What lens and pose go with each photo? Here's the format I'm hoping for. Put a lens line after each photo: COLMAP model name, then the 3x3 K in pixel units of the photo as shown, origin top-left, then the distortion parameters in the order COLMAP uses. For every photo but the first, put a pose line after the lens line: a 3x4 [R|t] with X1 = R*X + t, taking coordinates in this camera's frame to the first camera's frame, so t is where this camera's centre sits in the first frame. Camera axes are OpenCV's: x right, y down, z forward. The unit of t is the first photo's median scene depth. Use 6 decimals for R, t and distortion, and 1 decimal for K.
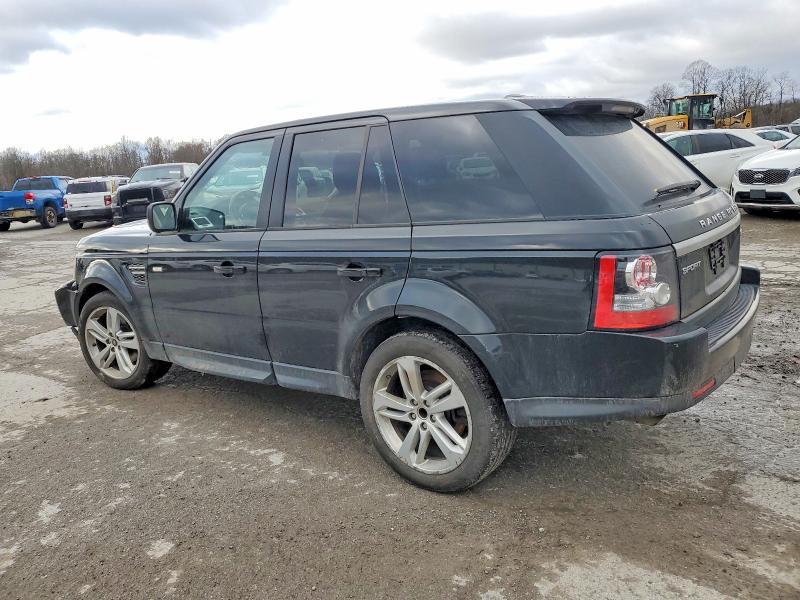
lens RADIAL K [[623.7, 0, 397.0], [0, 623.7, 300.5], [0, 0, 1]] dist [0.053716, -0.003560]
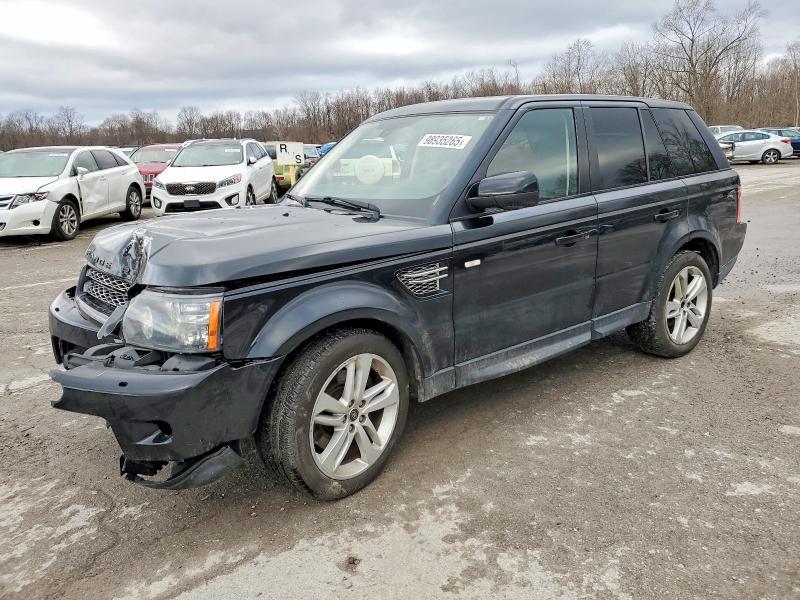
lens RADIAL K [[623.7, 0, 397.0], [0, 623.7, 299.1], [0, 0, 1]] dist [0.053716, -0.003560]
pose [[0.239132, -0.167735, 0.956390, -1.211435], [0.220872, 0.968542, 0.114640, -0.122723], [-0.945532, 0.183826, 0.268657, 0.954089]]
